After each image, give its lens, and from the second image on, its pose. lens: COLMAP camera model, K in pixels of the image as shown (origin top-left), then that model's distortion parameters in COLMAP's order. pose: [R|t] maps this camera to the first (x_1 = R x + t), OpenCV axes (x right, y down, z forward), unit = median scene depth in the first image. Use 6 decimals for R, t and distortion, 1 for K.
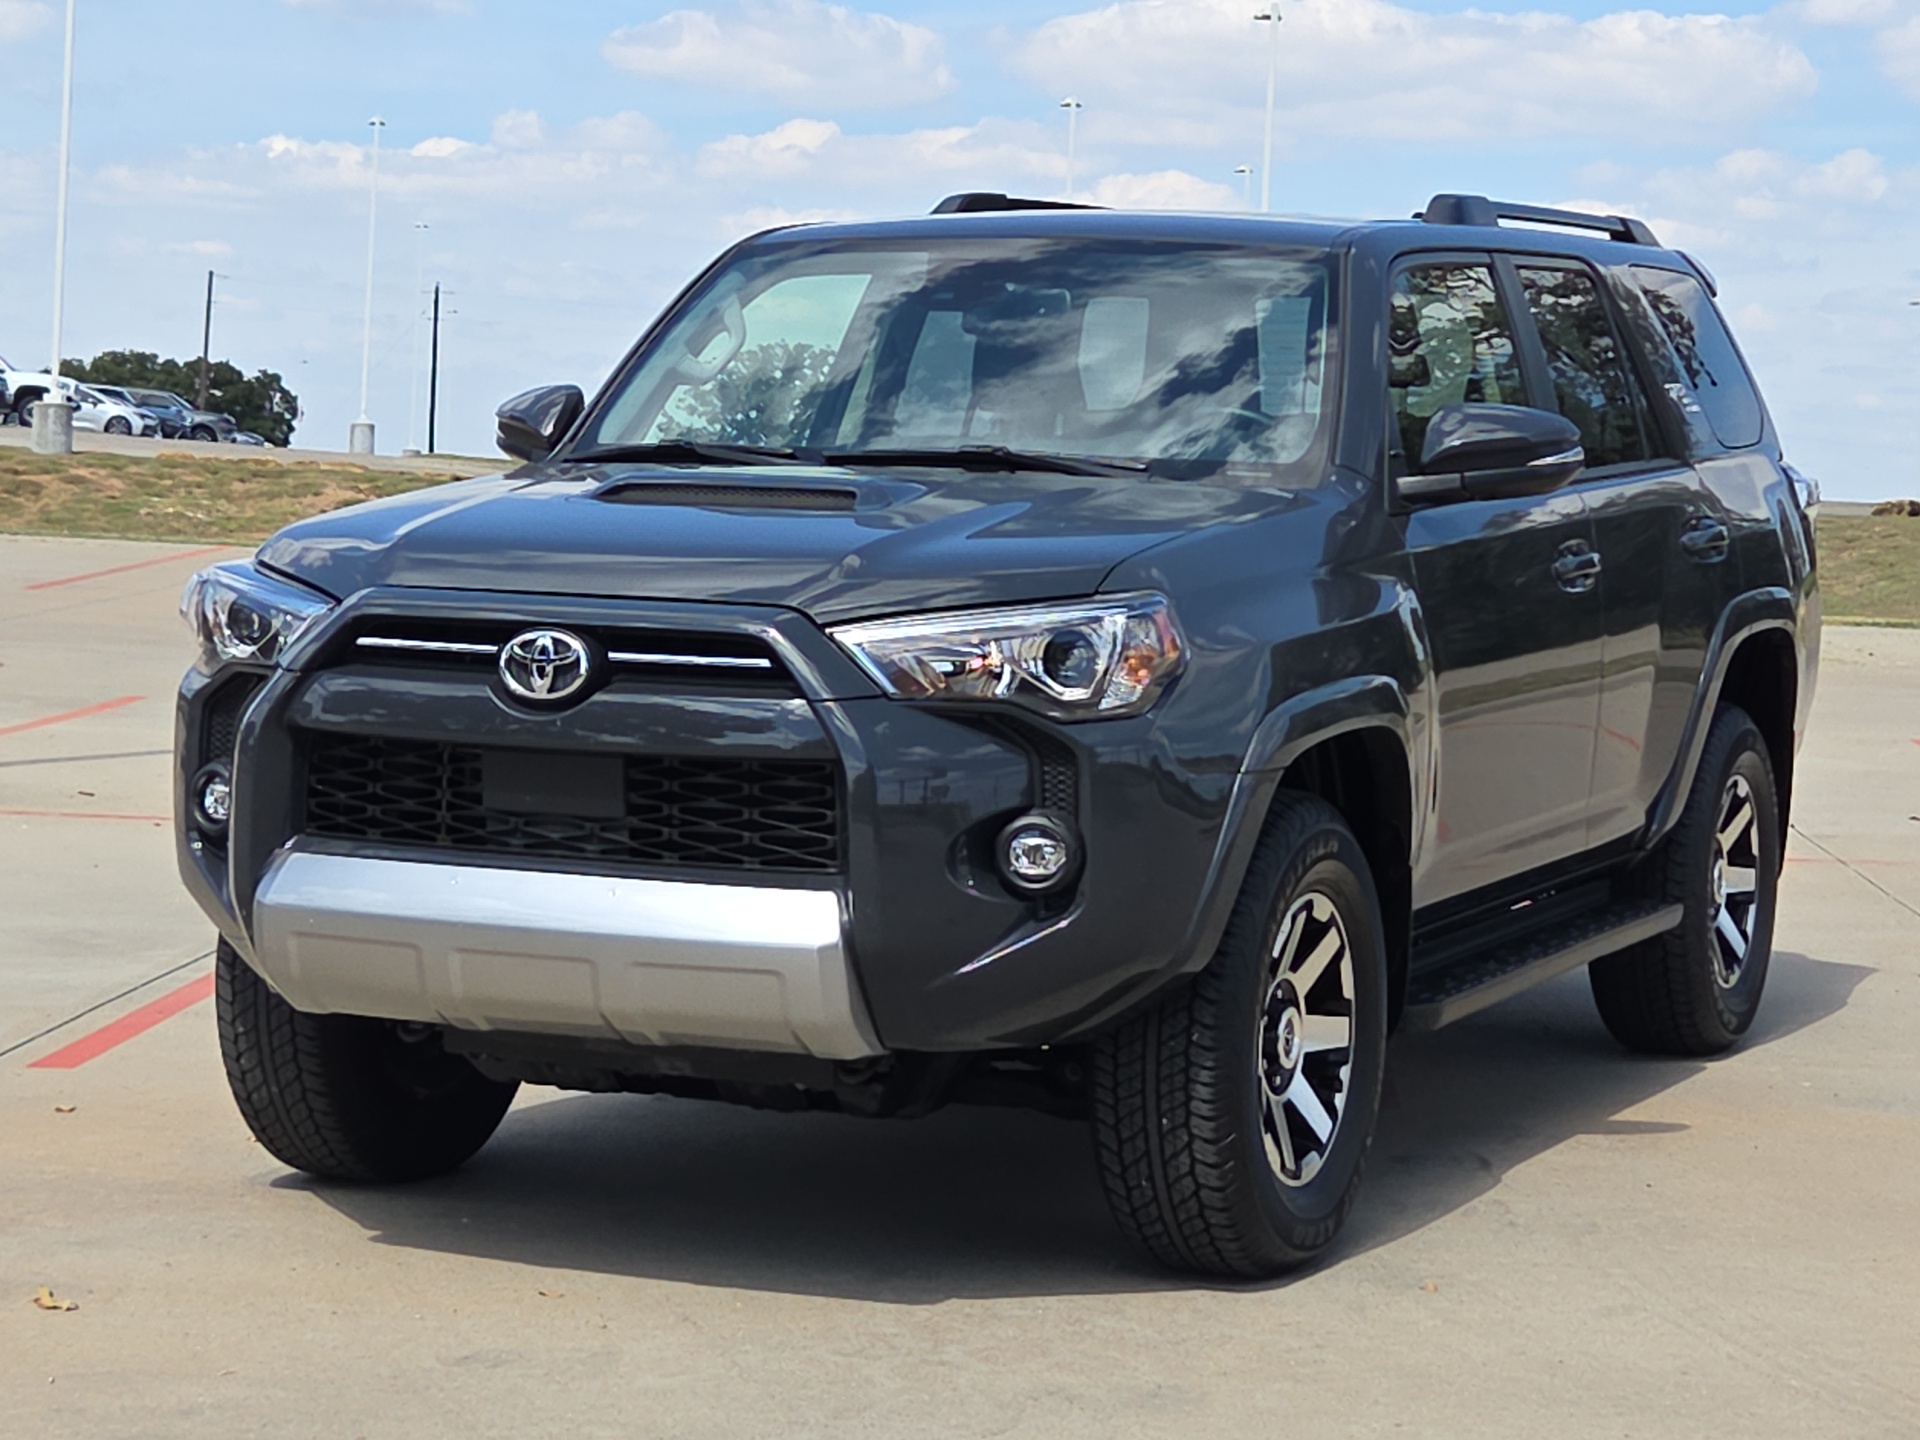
lens RADIAL K [[4195.0, 0, 960.4], [0, 4195.0, 715.5], [0, 0, 1]] dist [0.020926, 0.000000]
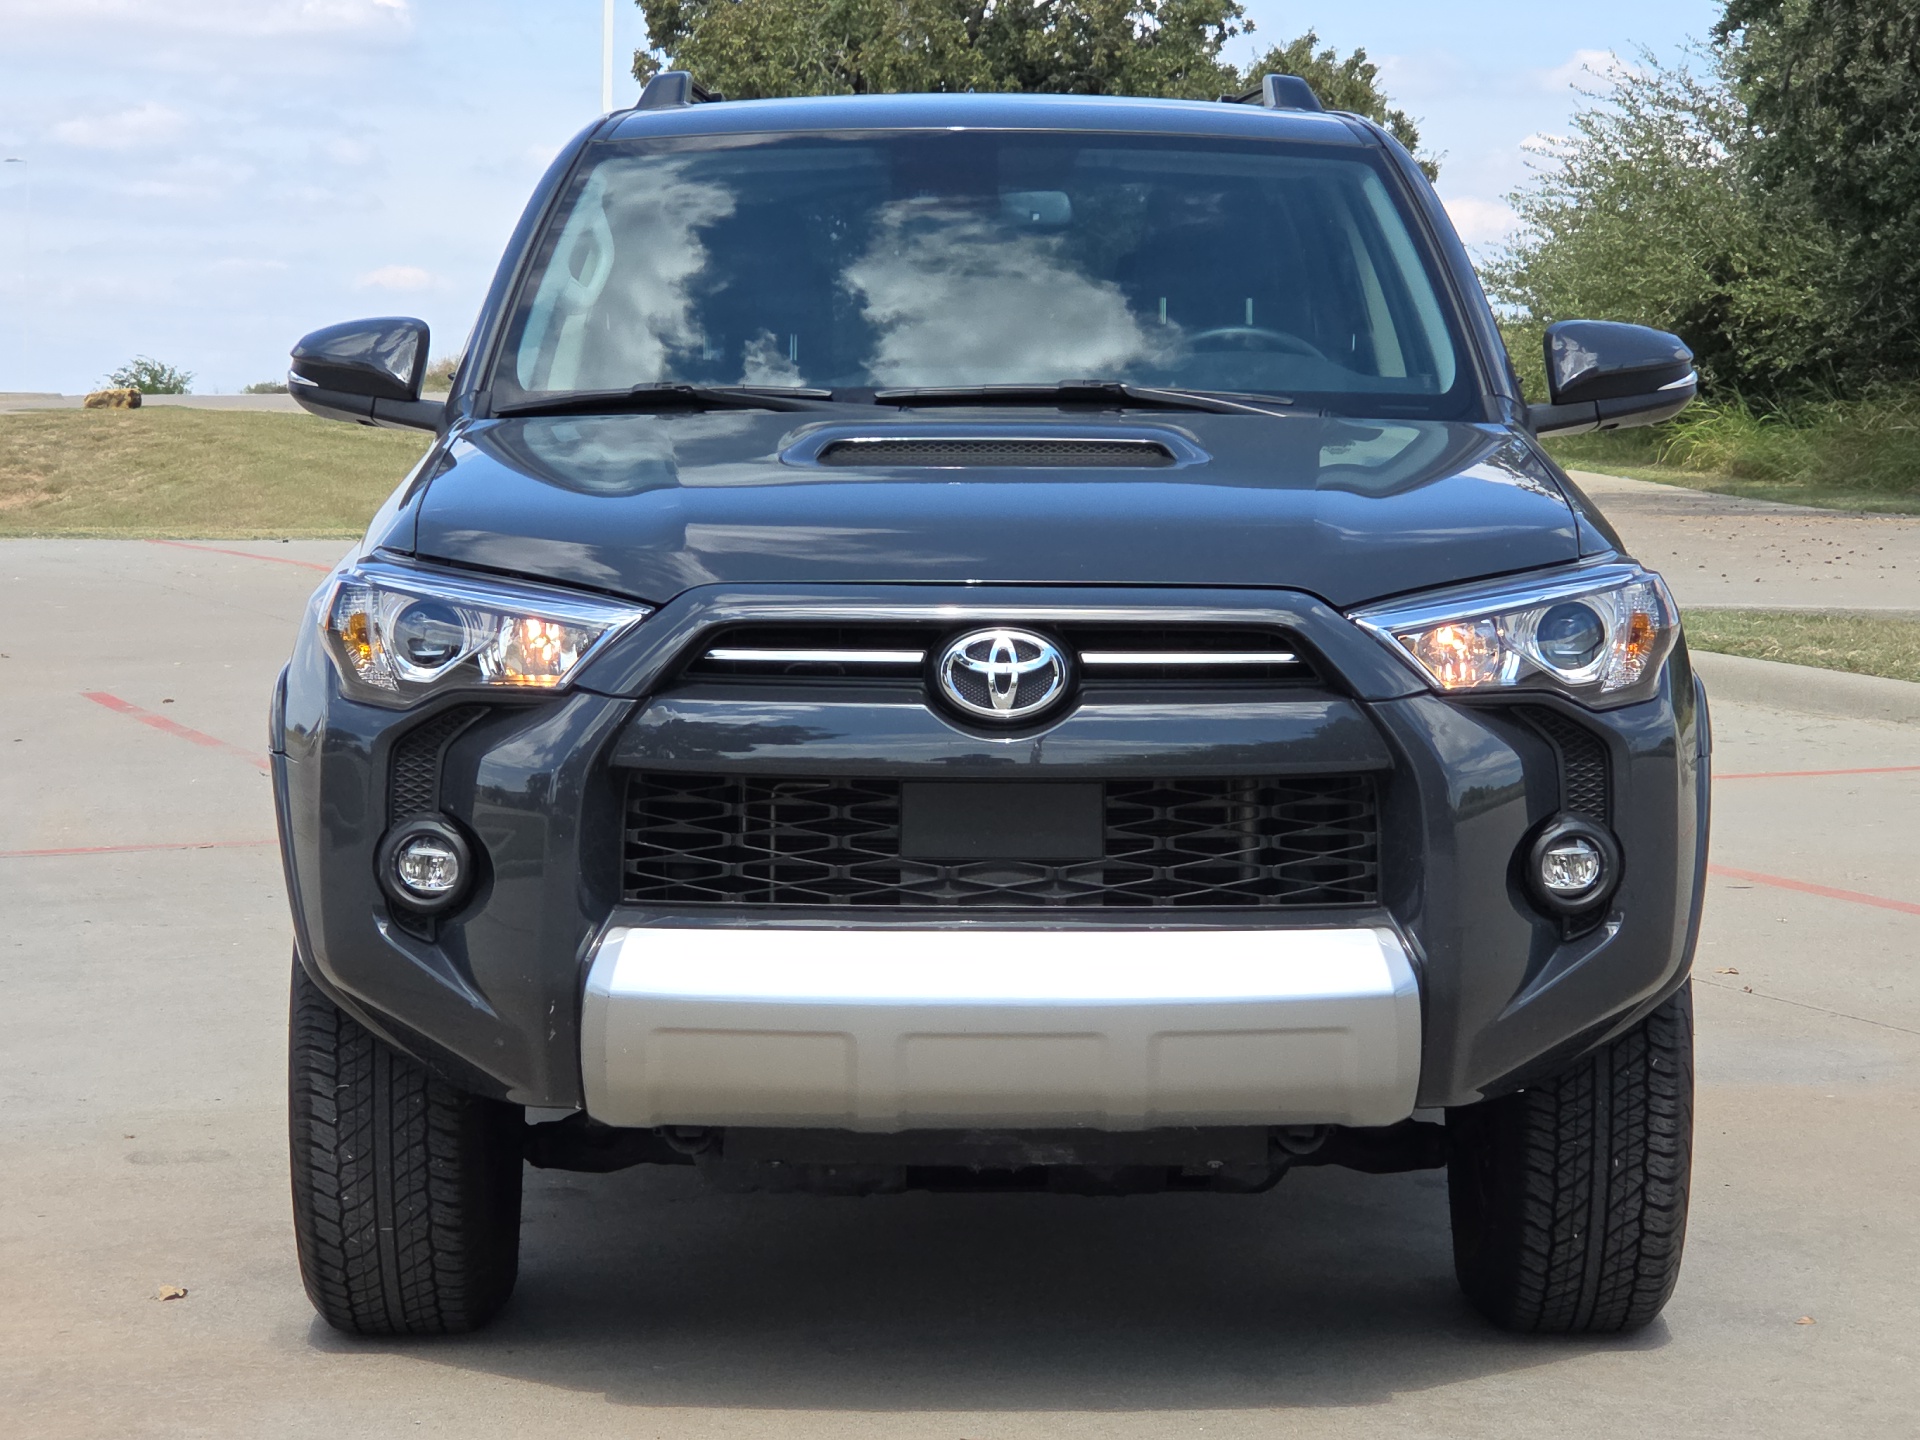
lens RADIAL K [[4677.7, 0, 960.0], [0, 4677.7, 723.3], [0, 0, 1]] dist [-0.252856, 0.000000]
pose [[0.907598, -0.055855, 0.416108, -0.469352], [0.047307, 0.998404, 0.030833, -0.029924], [-0.417166, -0.008299, 0.908793, 0.186102]]
